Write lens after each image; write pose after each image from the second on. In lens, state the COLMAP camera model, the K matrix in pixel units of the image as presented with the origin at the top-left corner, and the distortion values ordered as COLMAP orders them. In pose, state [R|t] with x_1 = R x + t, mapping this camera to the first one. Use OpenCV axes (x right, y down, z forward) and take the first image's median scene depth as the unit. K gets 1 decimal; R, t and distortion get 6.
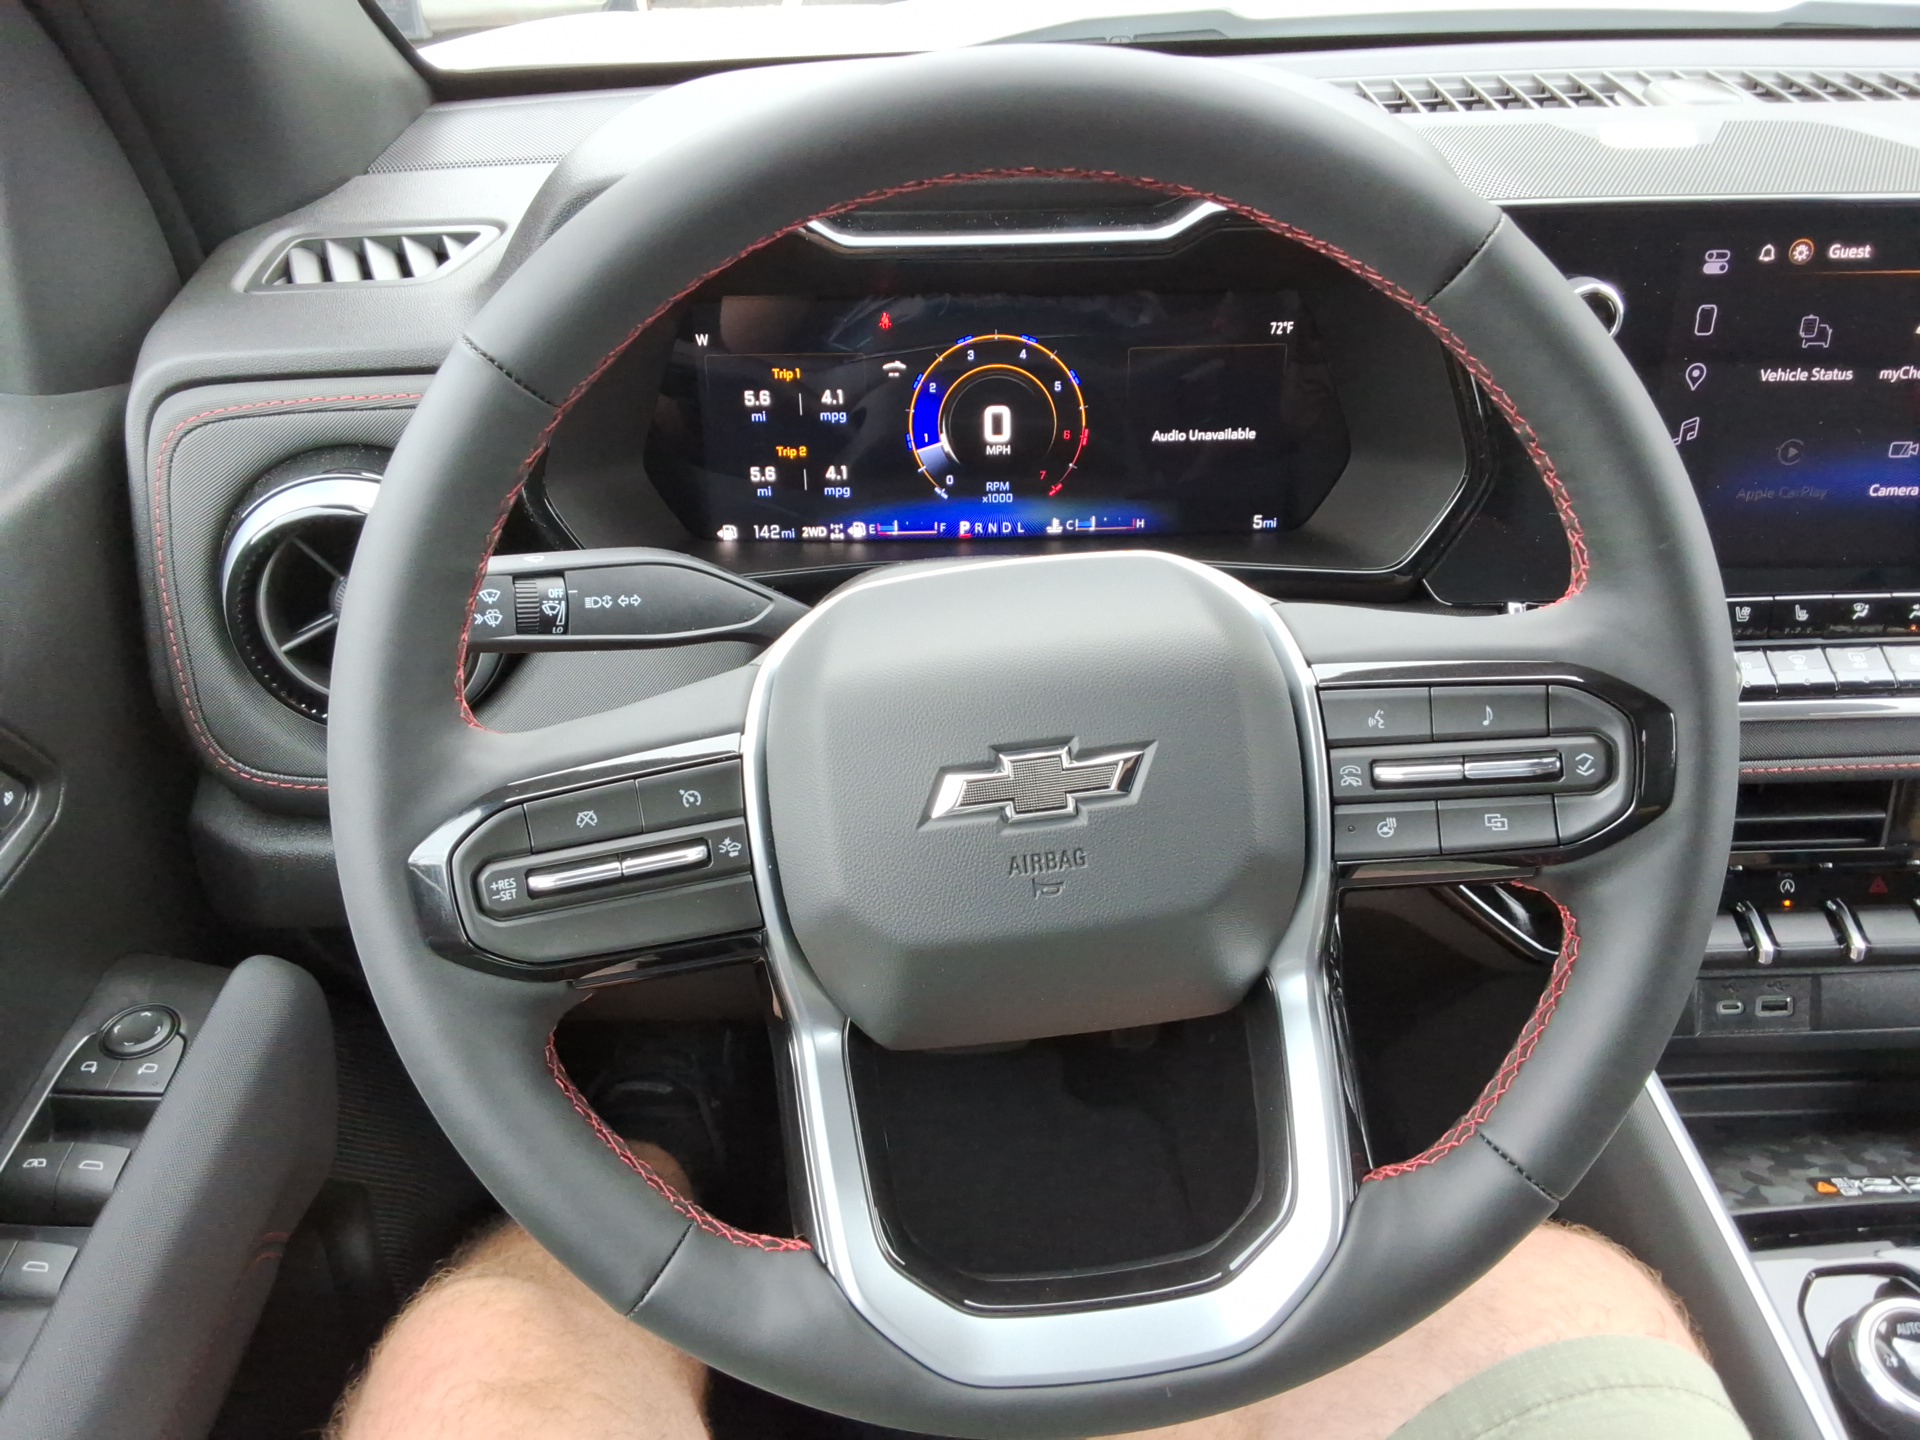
lens RADIAL K [[1544.3, 0, 975.6], [0, 1544.3, 709.5], [0, 0, 1]] dist [0.110192, -0.181900]
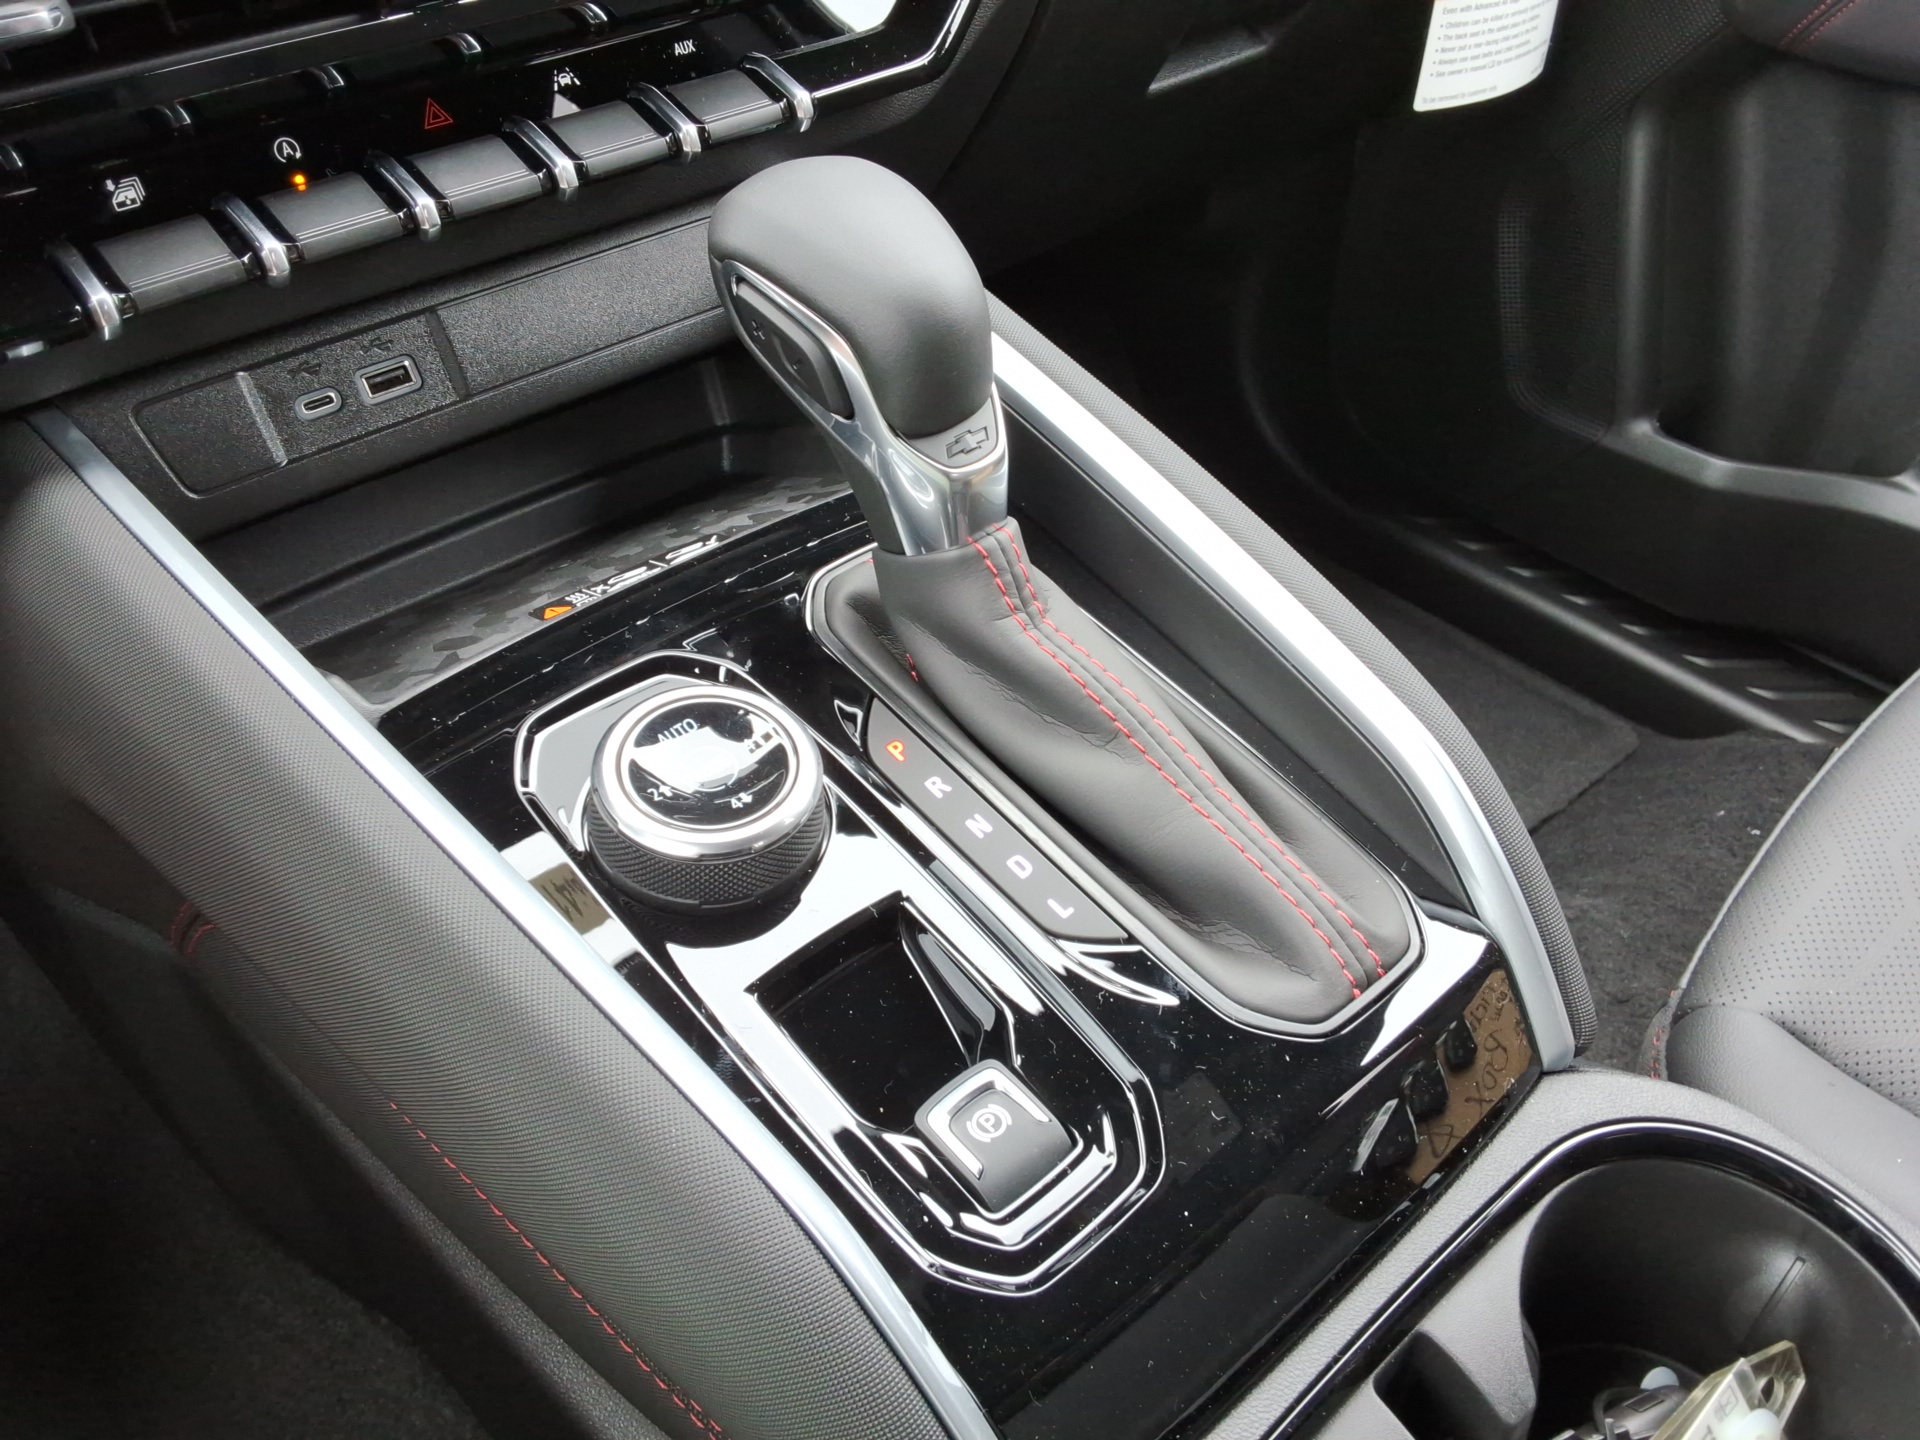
lens RADIAL K [[1544.3, 0, 975.6], [0, 1544.3, 709.5], [0, 0, 1]] dist [0.110192, -0.181900]
pose [[0.747794, -0.415726, 0.517664, 0.326655], [0.323305, 0.909018, 0.262984, 0.230577], [-0.579895, -0.029294, 0.814165, 0.385643]]
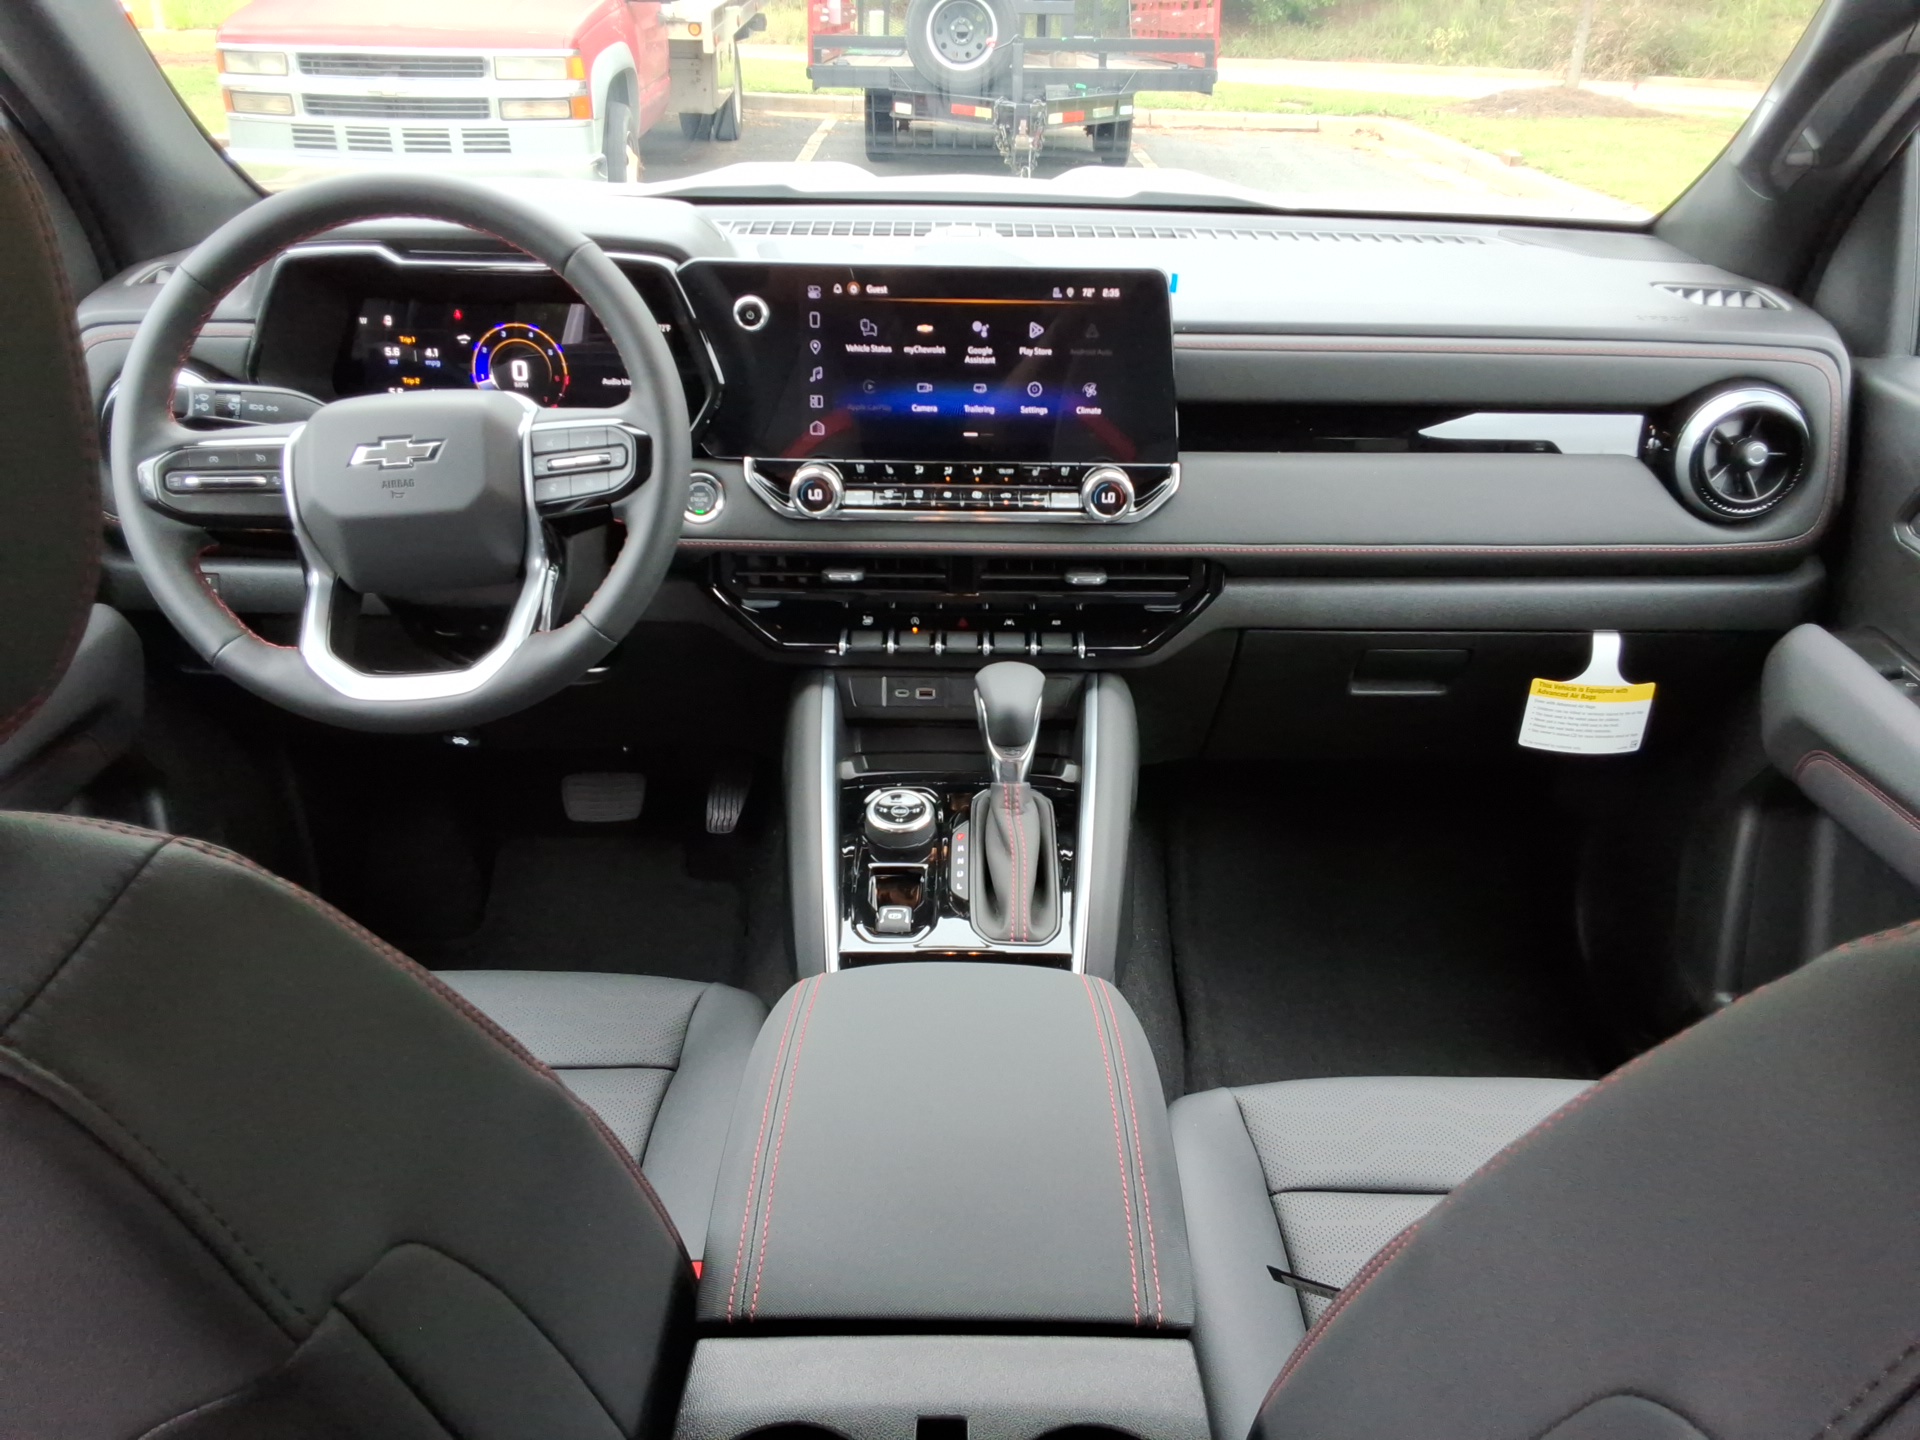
lens RADIAL K [[1544.3, 0, 975.6], [0, 1544.3, 709.5], [0, 0, 1]] dist [0.110192, -0.181900]
pose [[0.999431, 0.033722, -0.000112, 0.601067], [-0.033570, 0.994611, -0.098095, 0.410127], [-0.003196, 0.098043, 0.995177, -0.901486]]
